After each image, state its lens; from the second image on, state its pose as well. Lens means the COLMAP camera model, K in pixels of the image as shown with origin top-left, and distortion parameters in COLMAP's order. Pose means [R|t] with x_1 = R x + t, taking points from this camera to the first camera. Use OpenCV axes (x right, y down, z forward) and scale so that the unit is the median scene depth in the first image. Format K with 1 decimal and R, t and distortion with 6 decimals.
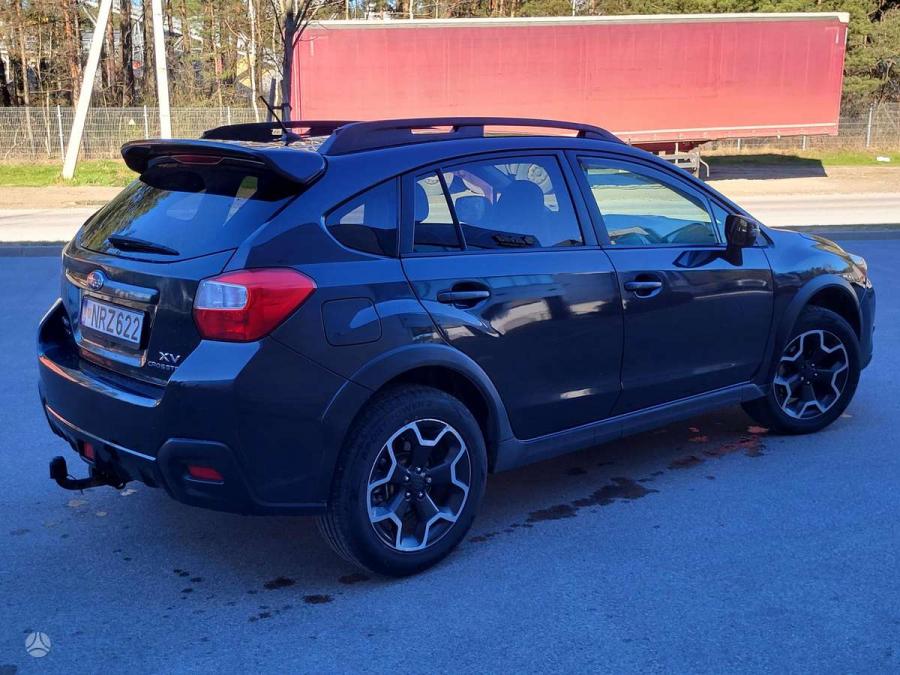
lens RADIAL K [[1063.1, 0, 450.0], [0, 1063.1, 337.5], [0, 0, 1]] dist [0.039539, 0.008323]
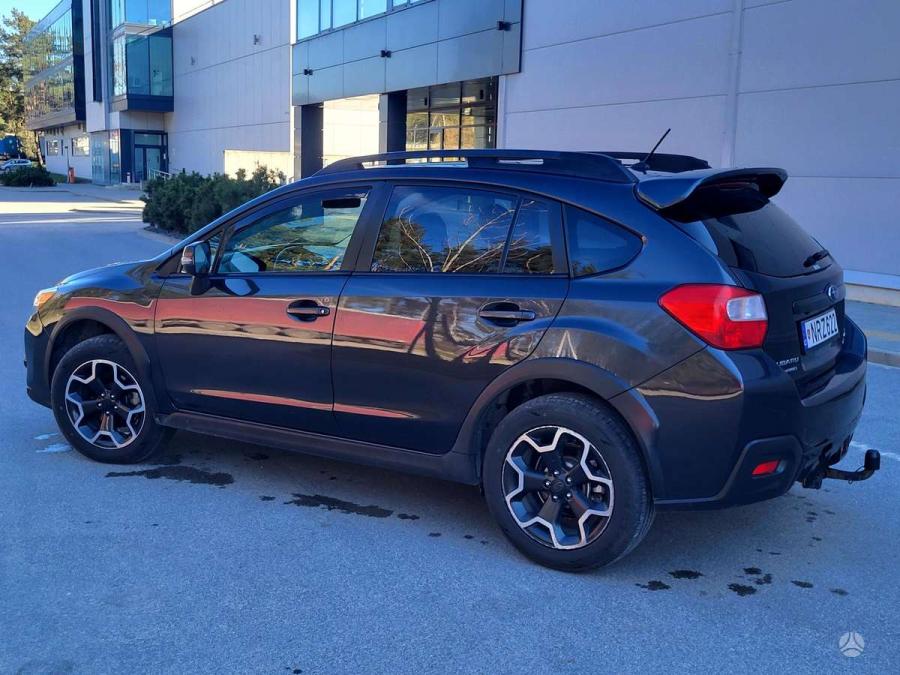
lens RADIAL K [[1063.1, 0, 450.0], [0, 1063.1, 337.5], [0, 0, 1]] dist [0.039539, 0.008323]
pose [[-0.280824, -0.144295, 0.948850, -1.280964], [0.193234, 0.959888, 0.203163, -0.311817], [-0.940106, 0.240403, -0.241677, 1.650860]]
